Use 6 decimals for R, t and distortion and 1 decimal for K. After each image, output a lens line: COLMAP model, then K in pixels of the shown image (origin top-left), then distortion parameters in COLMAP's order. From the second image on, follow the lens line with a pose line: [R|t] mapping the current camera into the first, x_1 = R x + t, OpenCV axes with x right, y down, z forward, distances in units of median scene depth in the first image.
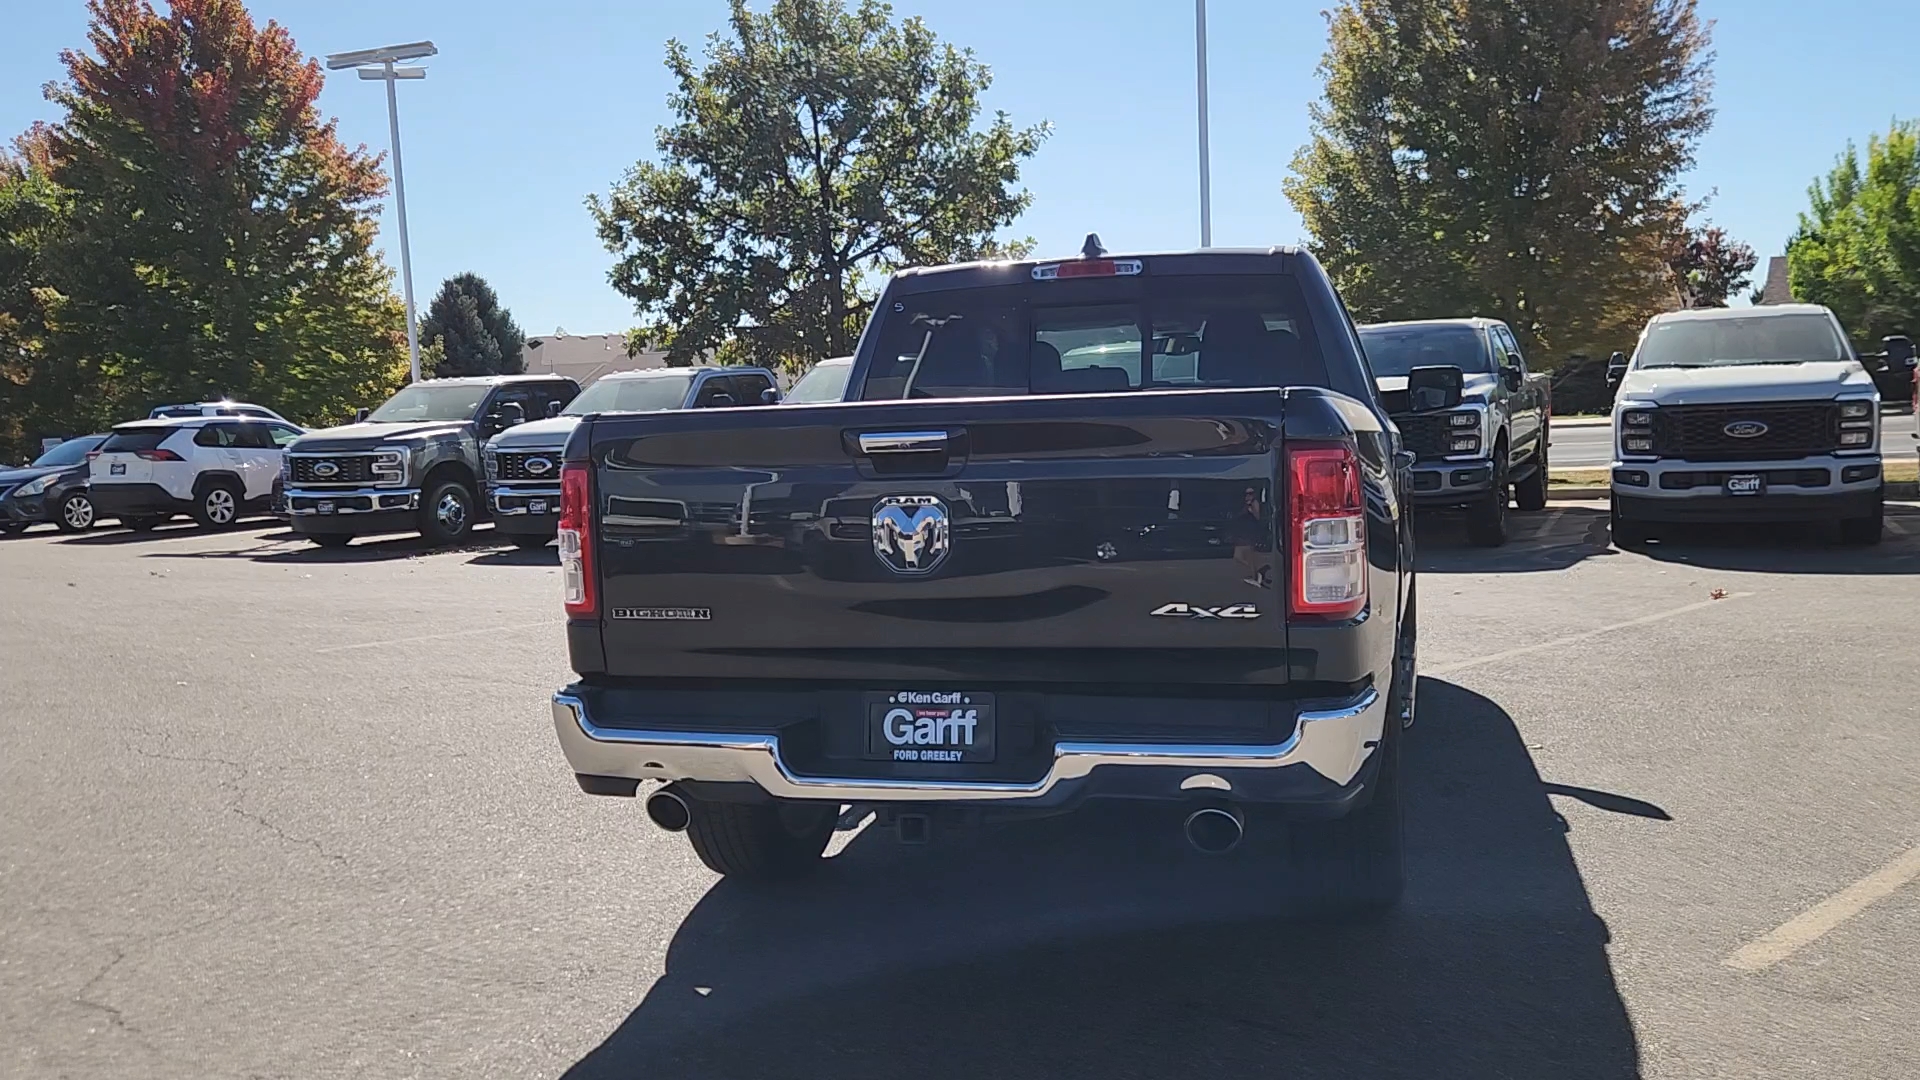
lens RADIAL K [[1619.8, 0, 948.0], [0, 1619.8, 565.6], [0, 0, 1]] dist [0.032042, -0.018246]
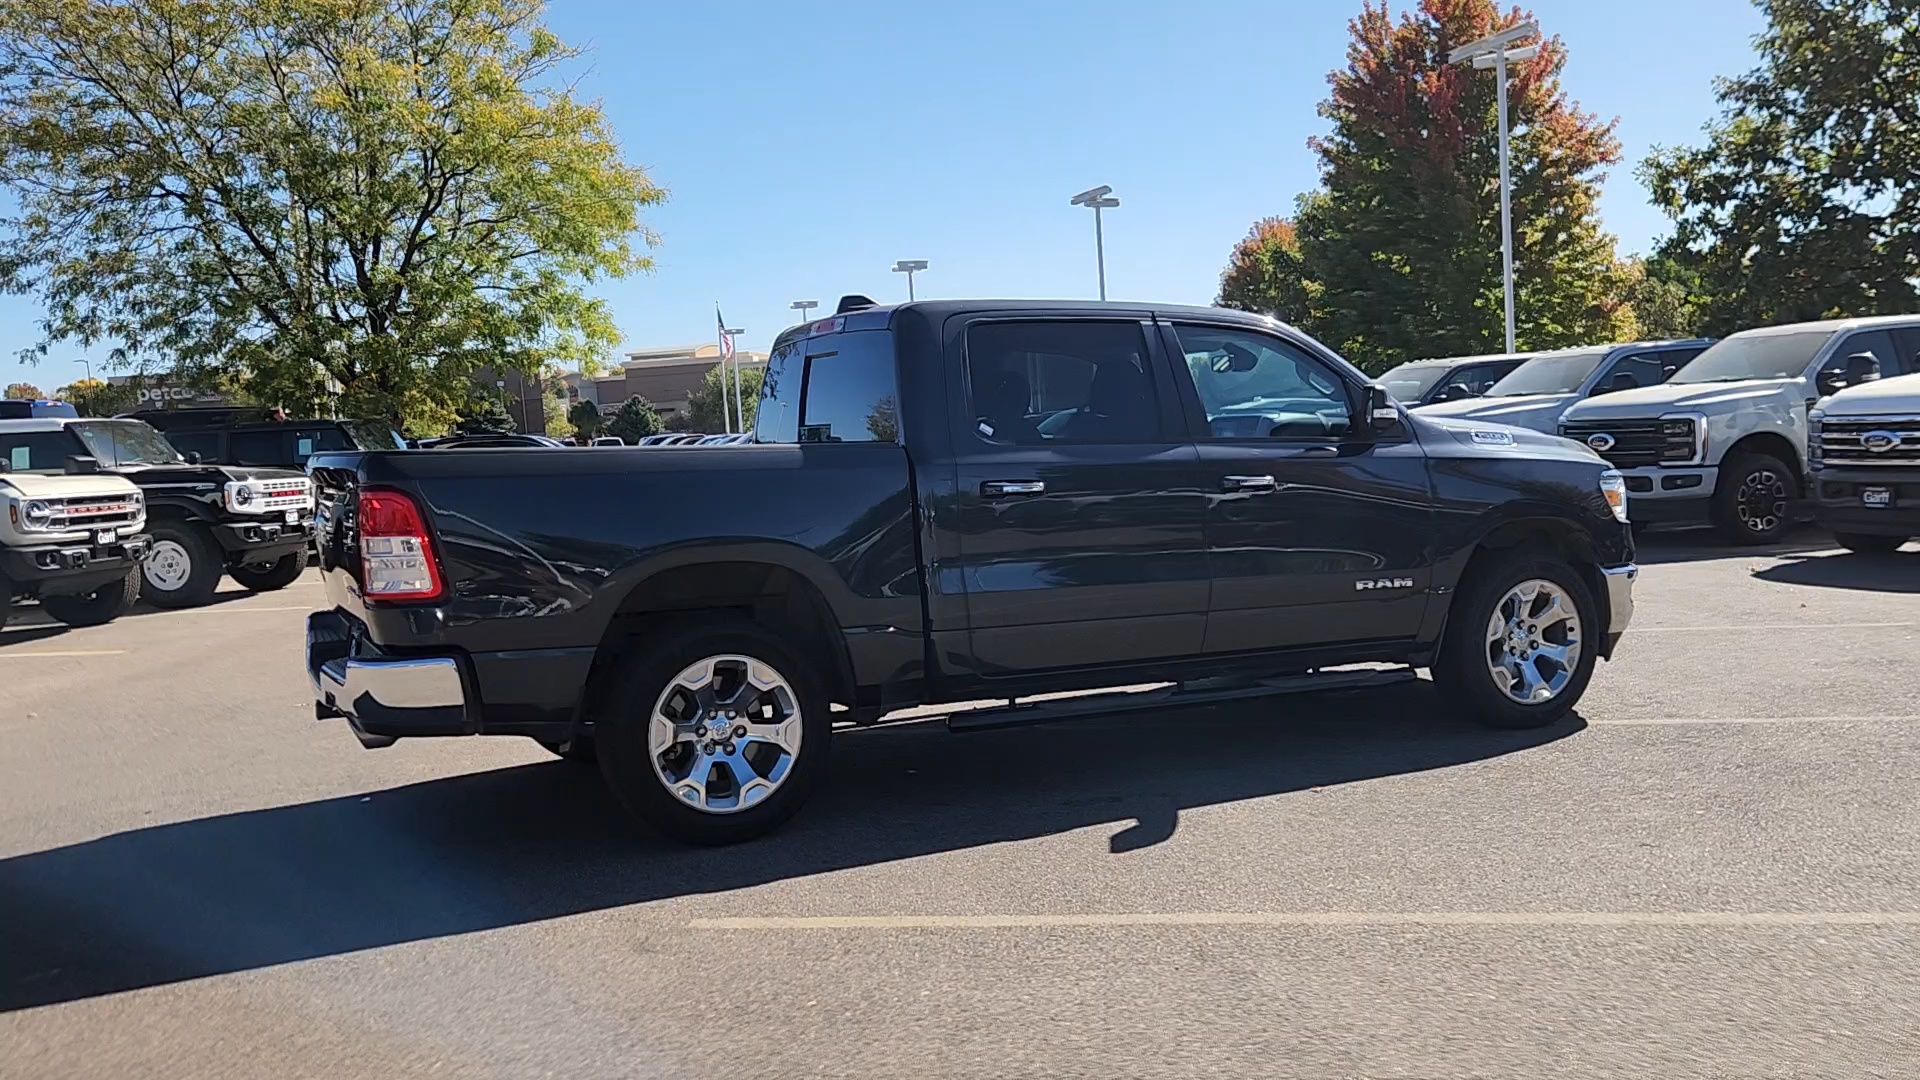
lens RADIAL K [[1619.8, 0, 948.0], [0, 1619.8, 565.6], [0, 0, 1]] dist [0.032042, -0.018246]
pose [[0.671119, 0.068609, -0.738168, 0.229269], [-0.050239, 0.997628, 0.047048, -0.013510], [0.739646, 0.005510, 0.672974, 0.049945]]
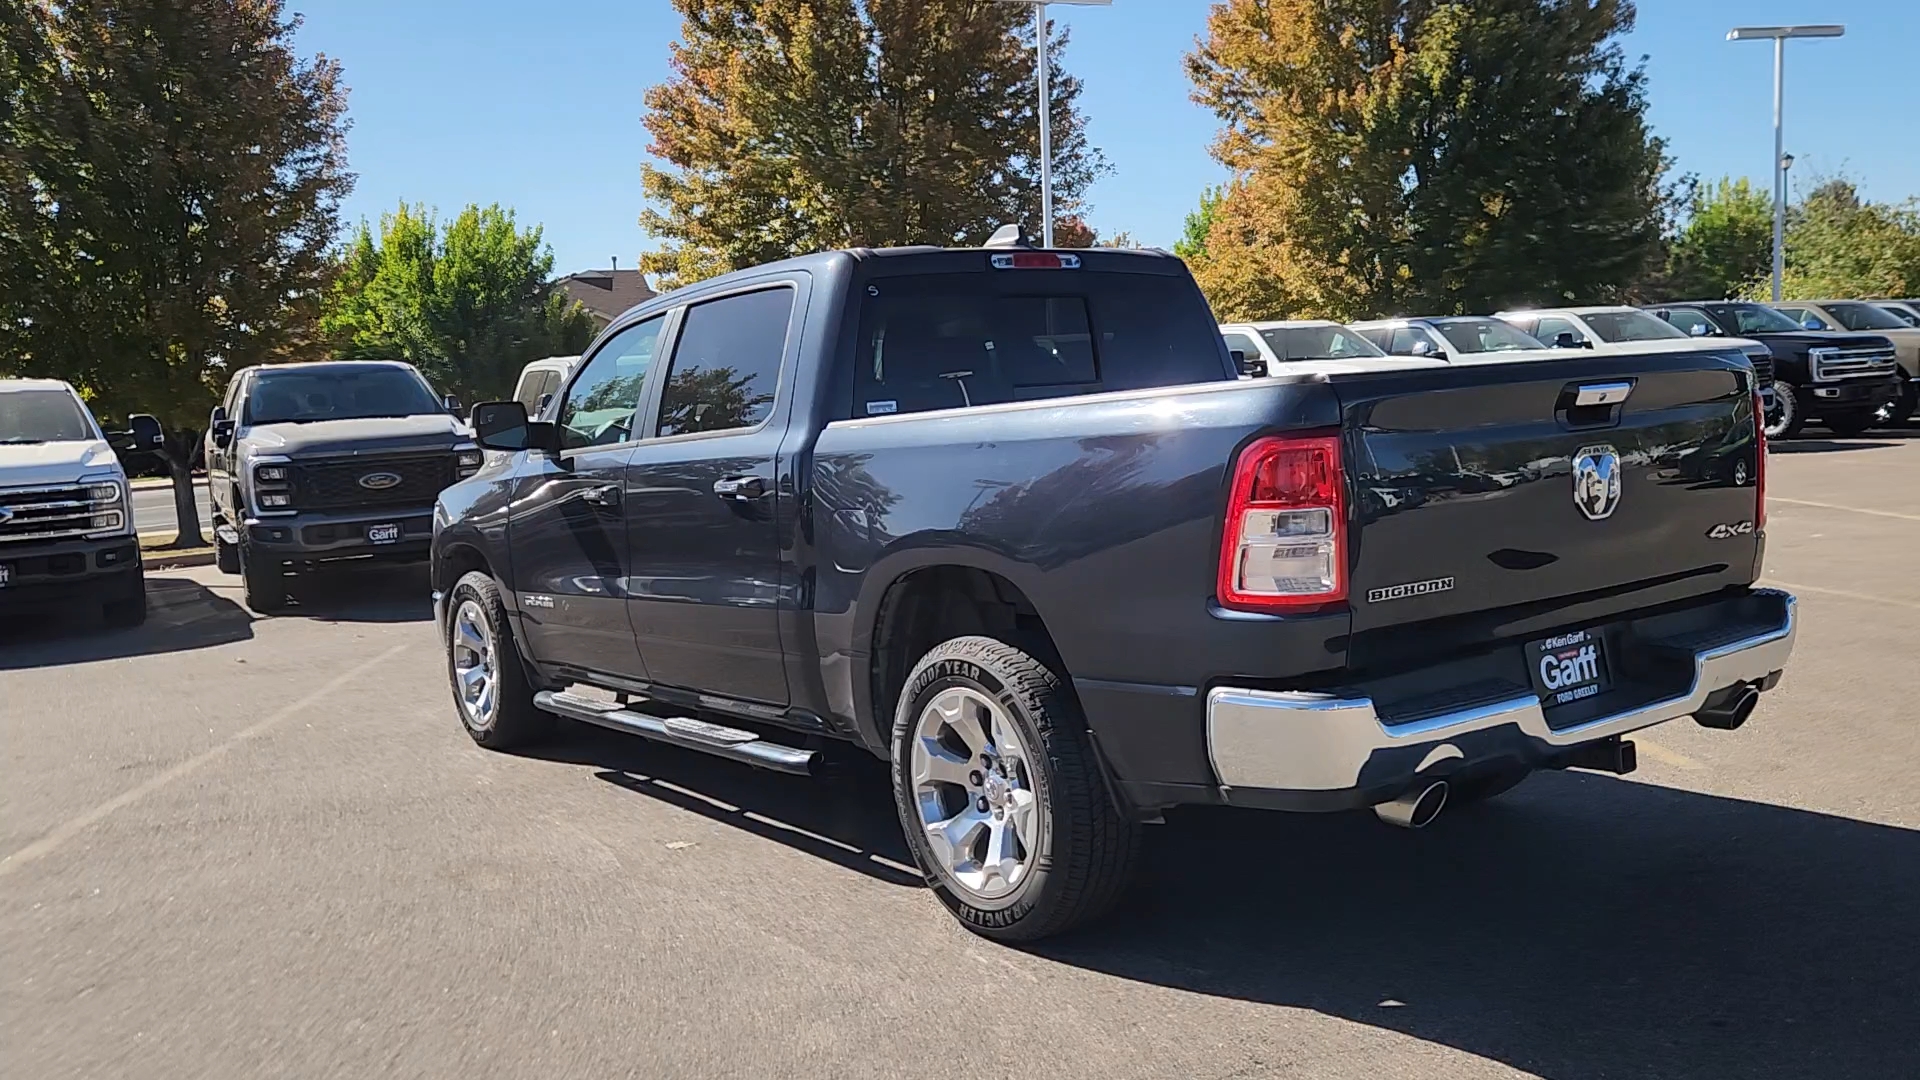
lens RADIAL K [[1619.8, 0, 948.0], [0, 1619.8, 565.6], [0, 0, 1]] dist [0.032042, -0.018246]
pose [[0.614585, -0.081884, 0.784589, -0.157179], [0.113627, 0.993415, 0.014671, -0.004025], [-0.780624, 0.080134, 0.619843, 0.094787]]
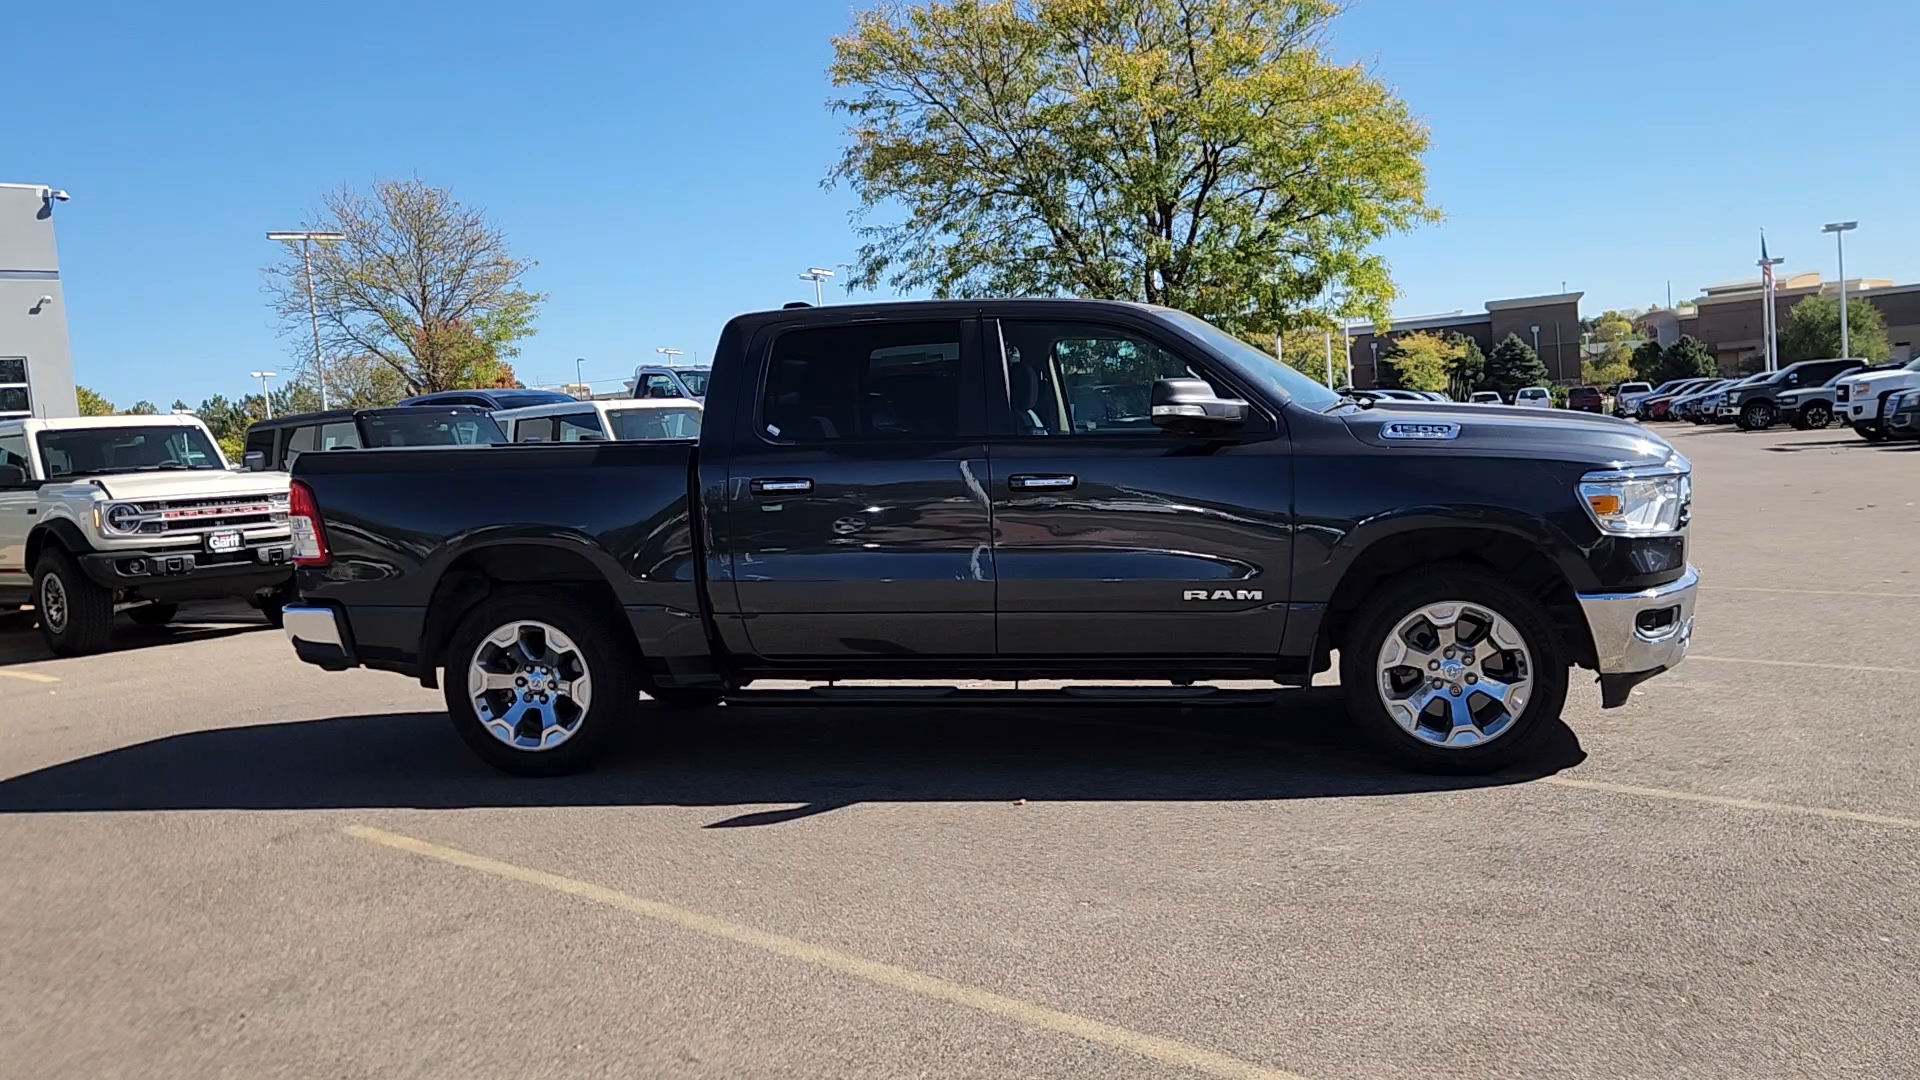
lens RADIAL K [[1619.8, 0, 948.0], [0, 1619.8, 565.6], [0, 0, 1]] dist [0.032042, -0.018246]
pose [[0.089604, 0.114487, -0.989375, 0.316373], [-0.042554, 0.992904, 0.111041, -0.031100], [0.995068, 0.032153, 0.093840, 0.218639]]
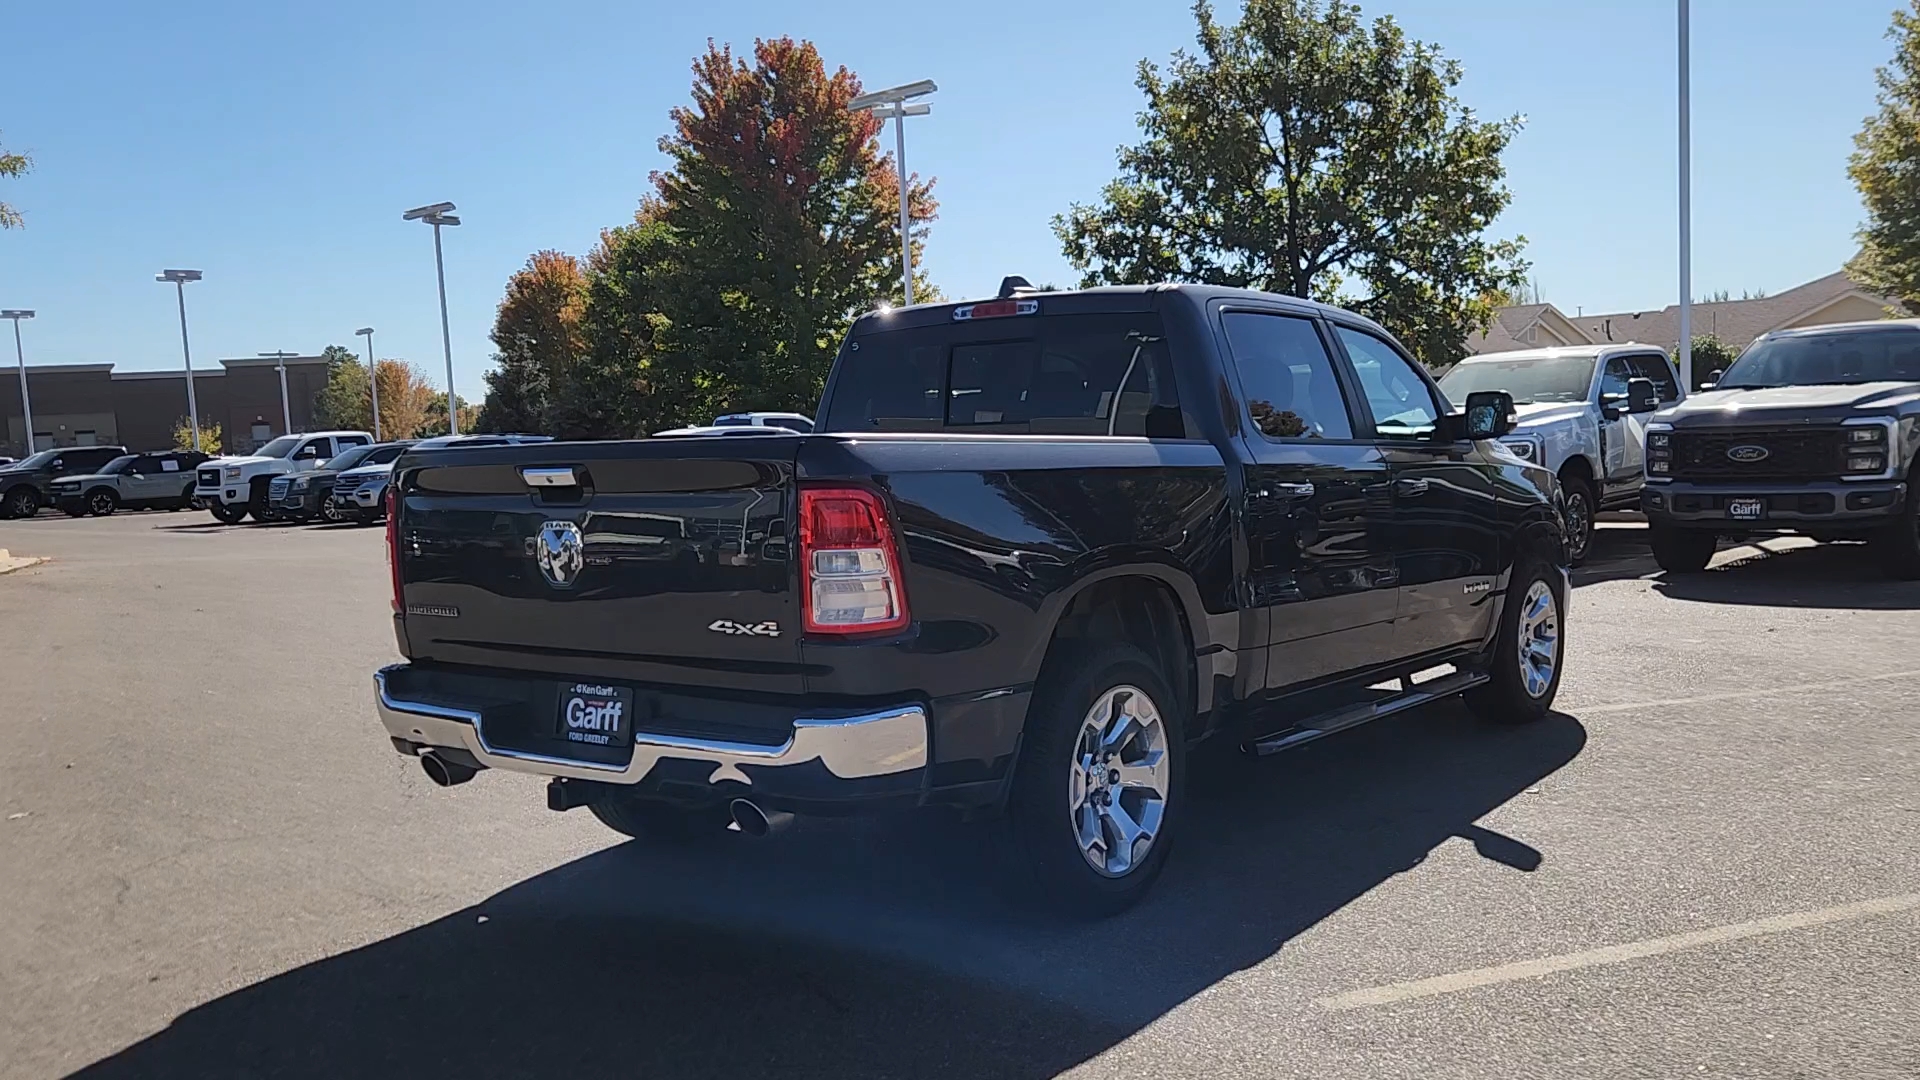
lens RADIAL K [[1619.8, 0, 948.0], [0, 1619.8, 565.6], [0, 0, 1]] dist [0.032042, -0.018246]
pose [[0.933676, 0.031735, -0.356711, 0.095077], [-0.032491, 0.999465, 0.003874, -0.003382], [0.356642, 0.007973, 0.934207, -0.003703]]
